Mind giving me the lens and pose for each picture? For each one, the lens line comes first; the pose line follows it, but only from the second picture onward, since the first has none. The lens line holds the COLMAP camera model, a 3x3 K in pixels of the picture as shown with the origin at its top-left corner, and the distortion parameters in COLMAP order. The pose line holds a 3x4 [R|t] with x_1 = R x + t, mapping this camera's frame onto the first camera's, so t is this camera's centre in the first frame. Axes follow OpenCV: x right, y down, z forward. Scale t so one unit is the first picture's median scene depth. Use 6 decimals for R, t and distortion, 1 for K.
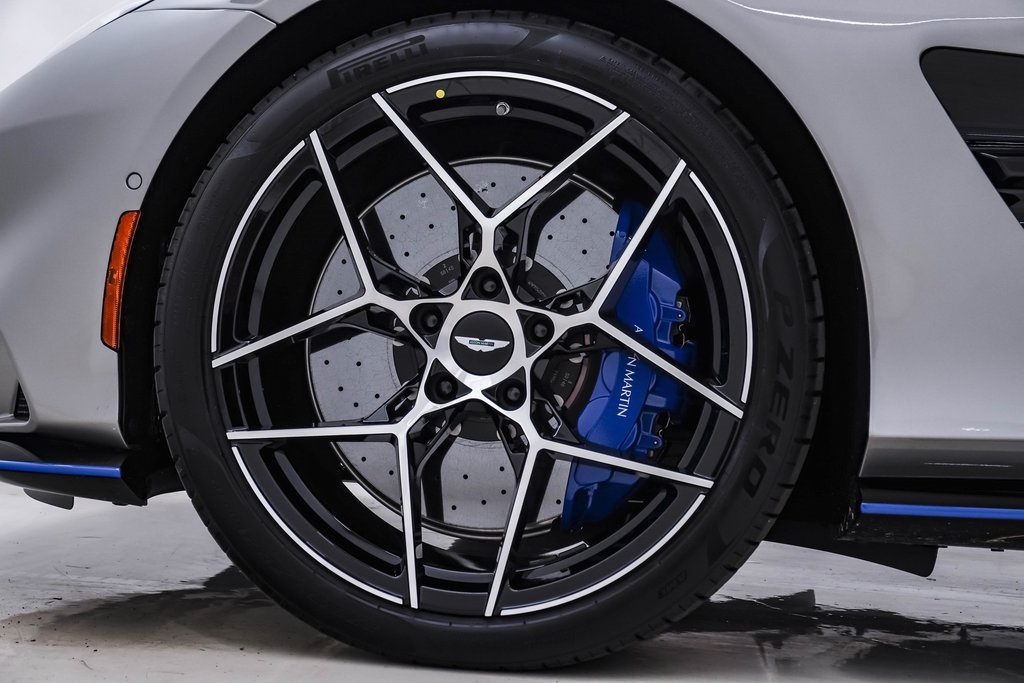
lens RADIAL K [[1494.5, 0, 510.1], [0, 1494.5, 340.4], [0, 0, 1]] dist [0.011621, 0.000000]
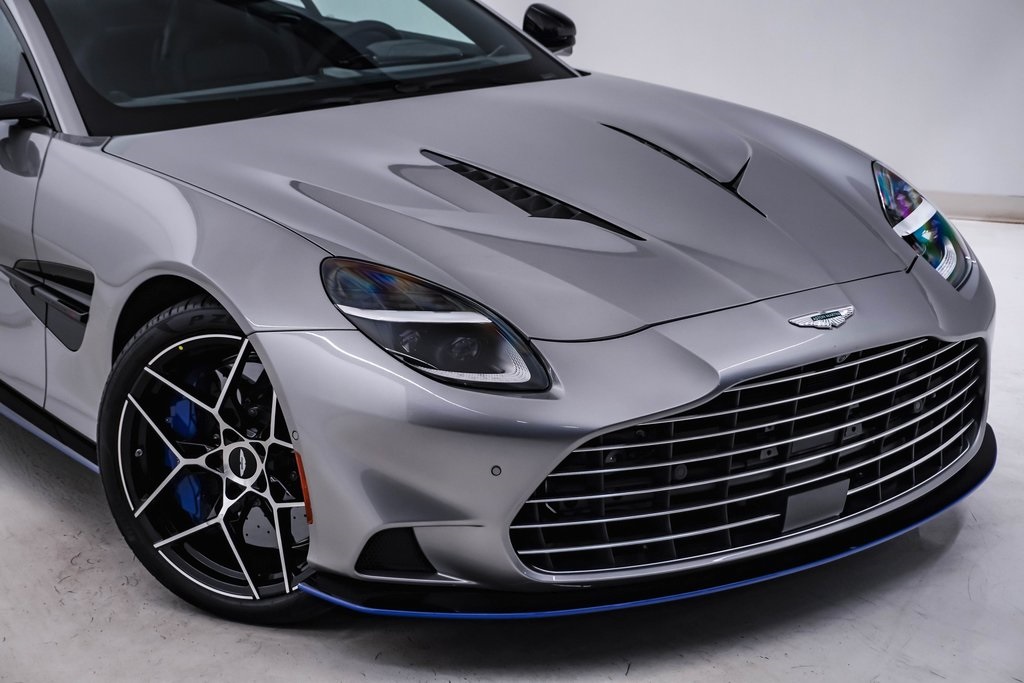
lens RADIAL K [[2173.6, 0, 516.2], [0, 2173.6, 334.9], [0, 0, 1]] dist [0.001175, 0.000000]
pose [[0.862814, -0.333091, -0.380267, 1.445678], [0.387487, 0.918875, 0.074318, -0.227819], [0.324663, -0.211471, 0.921886, -1.490161]]
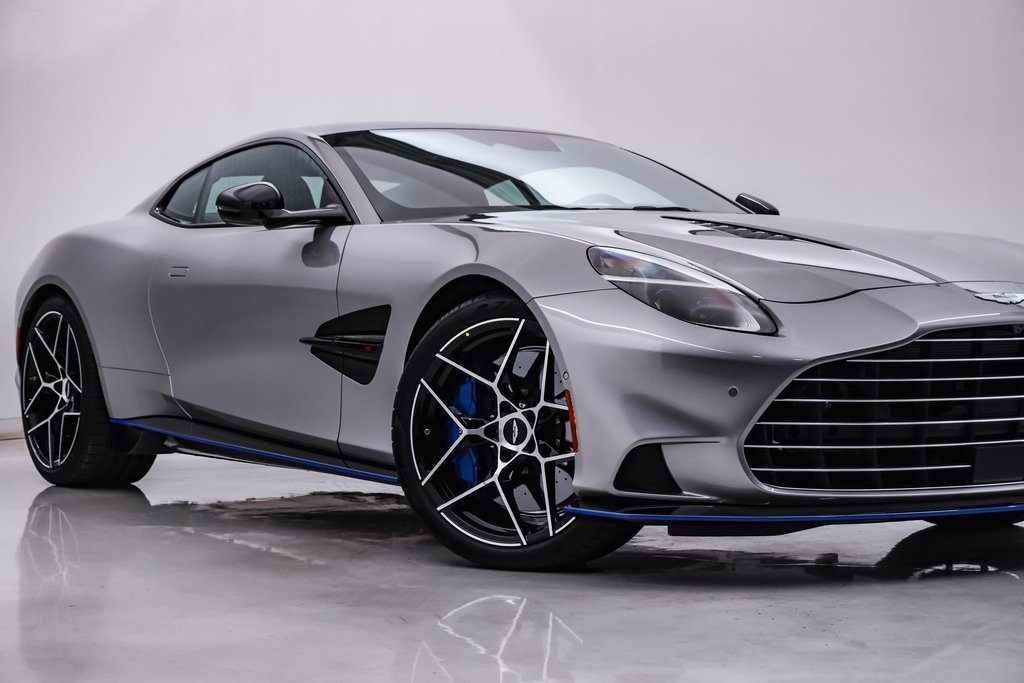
lens RADIAL K [[2173.6, 0, 512.5], [0, 2173.6, 334.5], [0, 0, 1]] dist [0.001175, 0.000000]
pose [[0.839877, -0.415588, -0.349132, 1.246547], [0.370476, 0.909027, -0.190834, 0.518863], [0.396678, 0.030932, 0.917436, -2.161343]]
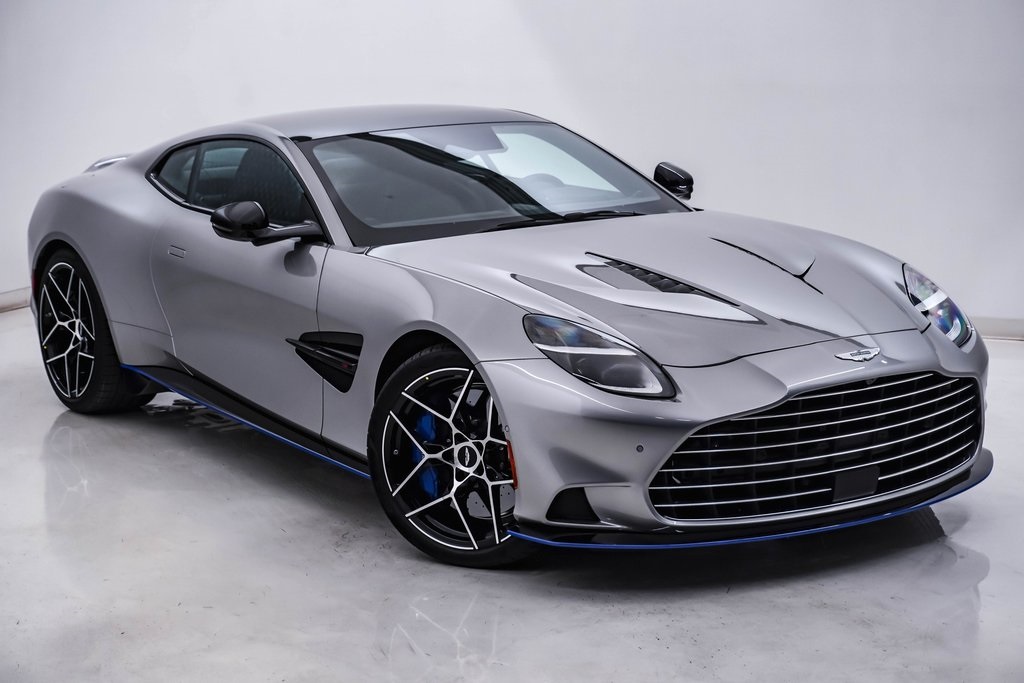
lens RADIAL K [[2173.6, 0, 504.1], [0, 2173.6, 348.1], [0, 0, 1]] dist [0.001175, 0.000000]
pose [[0.839788, -0.365543, -0.401415, 1.834987], [0.387024, 0.921596, -0.029555, -0.040610], [0.380746, -0.130537, 0.915419, -2.844379]]
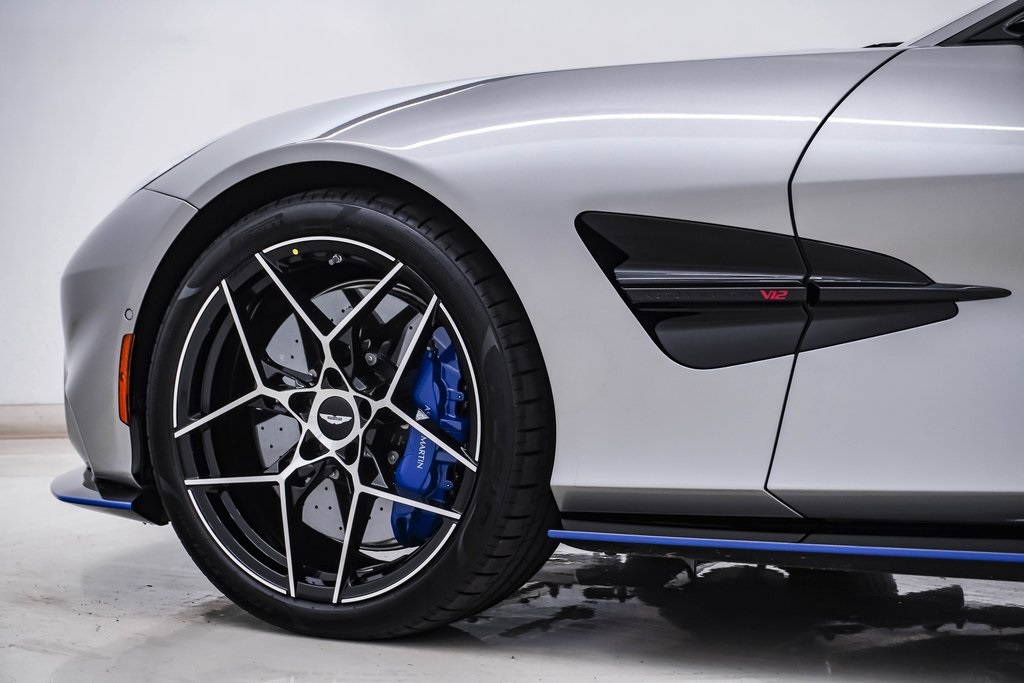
lens RADIAL K [[2173.6, 0, 512.5], [0, 2173.6, 344.4], [0, 0, 1]] dist [0.001175, 0.000000]
pose [[0.919661, -0.027014, -0.391782, 0.988069], [0.052423, 0.997148, 0.054302, -0.178923], [0.389198, -0.070478, 0.918454, -0.893198]]
